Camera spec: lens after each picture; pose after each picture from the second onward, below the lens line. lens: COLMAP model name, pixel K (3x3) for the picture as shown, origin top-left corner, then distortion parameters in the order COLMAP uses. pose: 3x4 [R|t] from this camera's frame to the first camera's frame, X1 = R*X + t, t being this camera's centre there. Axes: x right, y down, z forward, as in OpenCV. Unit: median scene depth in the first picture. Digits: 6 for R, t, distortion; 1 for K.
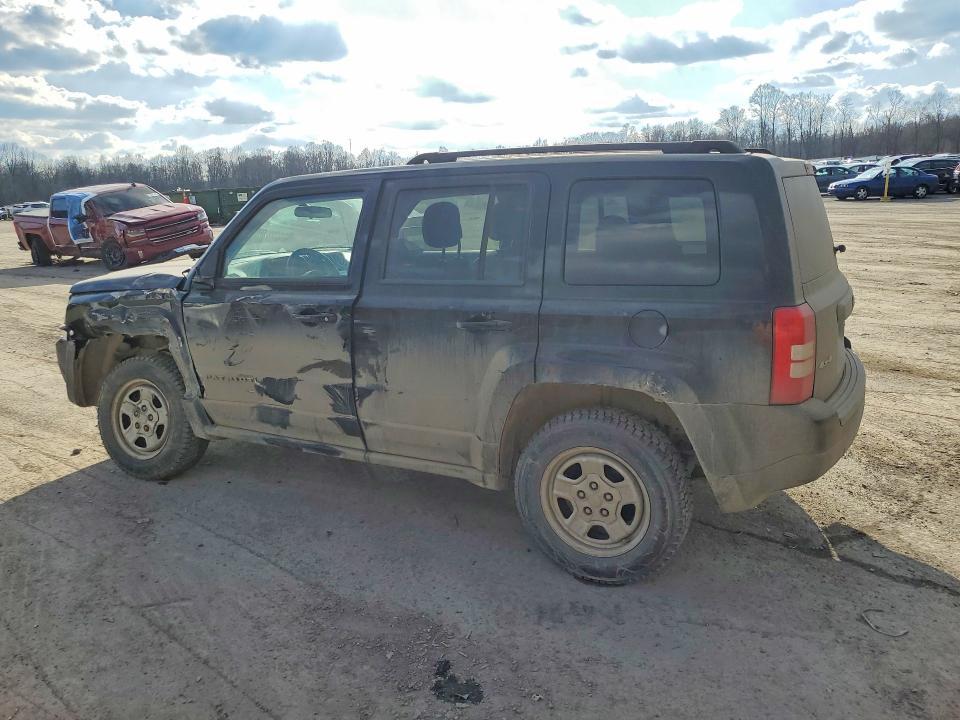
lens RADIAL K [[740.7, 0, 480.0], [0, 740.7, 360.0], [0, 0, 1]] dist [0.025571, -0.002339]
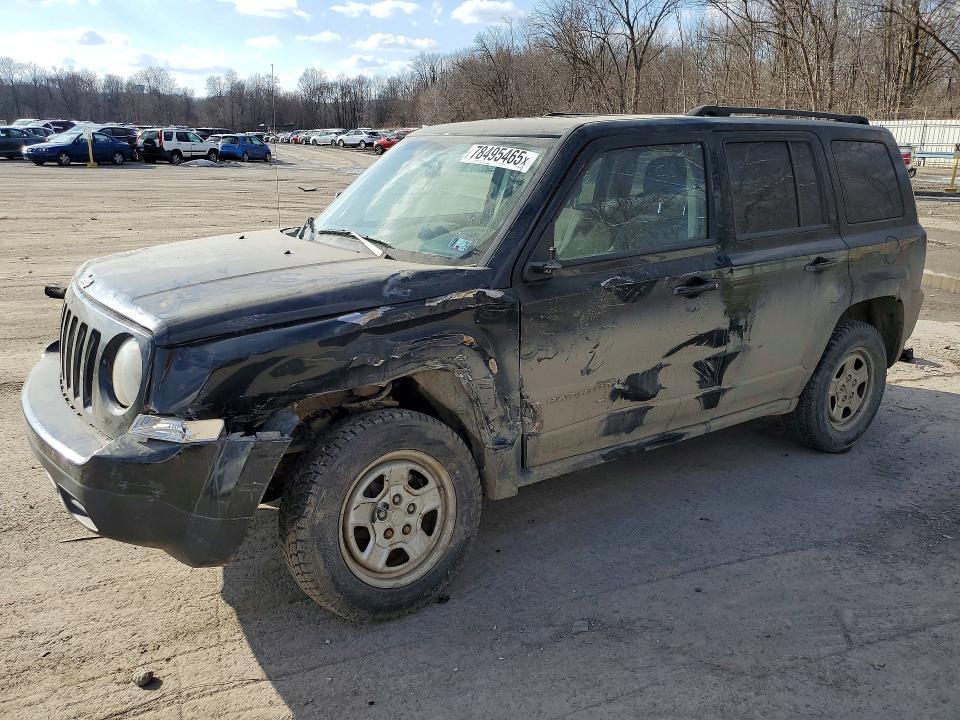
lens RADIAL K [[740.7, 0, 480.0], [0, 740.7, 360.0], [0, 0, 1]] dist [0.025571, -0.002339]
pose [[0.473312, -0.212397, 0.854905, -1.072528], [0.176635, 0.973669, 0.144110, -0.140281], [-0.863004, 0.082797, 0.498366, 0.756286]]
